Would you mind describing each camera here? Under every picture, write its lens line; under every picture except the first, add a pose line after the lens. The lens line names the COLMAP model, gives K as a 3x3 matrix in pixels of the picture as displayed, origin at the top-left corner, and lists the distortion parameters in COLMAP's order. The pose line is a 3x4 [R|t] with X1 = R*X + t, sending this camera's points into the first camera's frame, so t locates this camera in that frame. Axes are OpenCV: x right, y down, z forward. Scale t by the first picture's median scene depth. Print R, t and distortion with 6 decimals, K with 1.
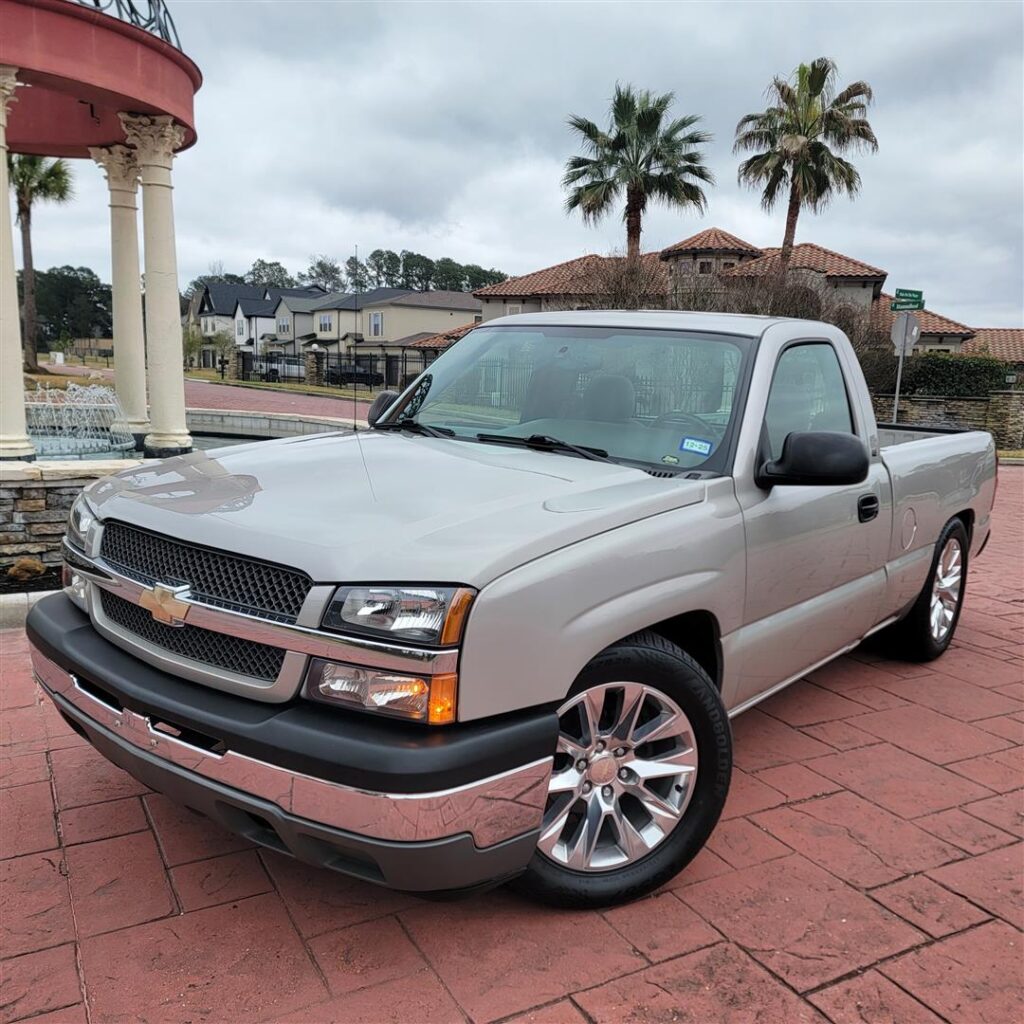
lens RADIAL K [[968.7, 0, 476.2], [0, 968.7, 509.0], [0, 0, 1]] dist [-0.011000, -0.036886]
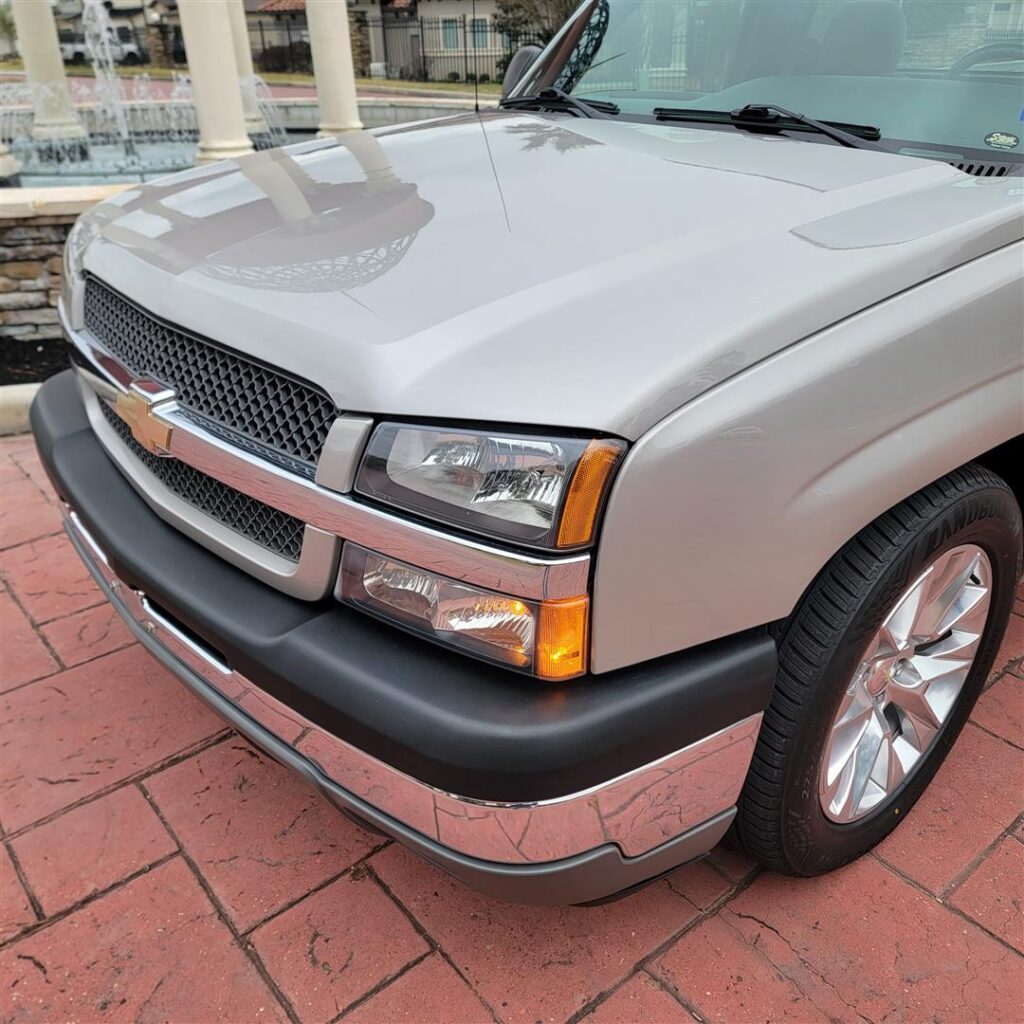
lens RADIAL K [[968.7, 0, 476.2], [0, 968.7, 509.0], [0, 0, 1]] dist [-0.011000, -0.036886]
pose [[0.981595, 0.015730, -0.190327, 0.014893], [0.043148, 0.952565, 0.301261, -0.028290], [0.186037, -0.303928, 0.934354, 0.378926]]
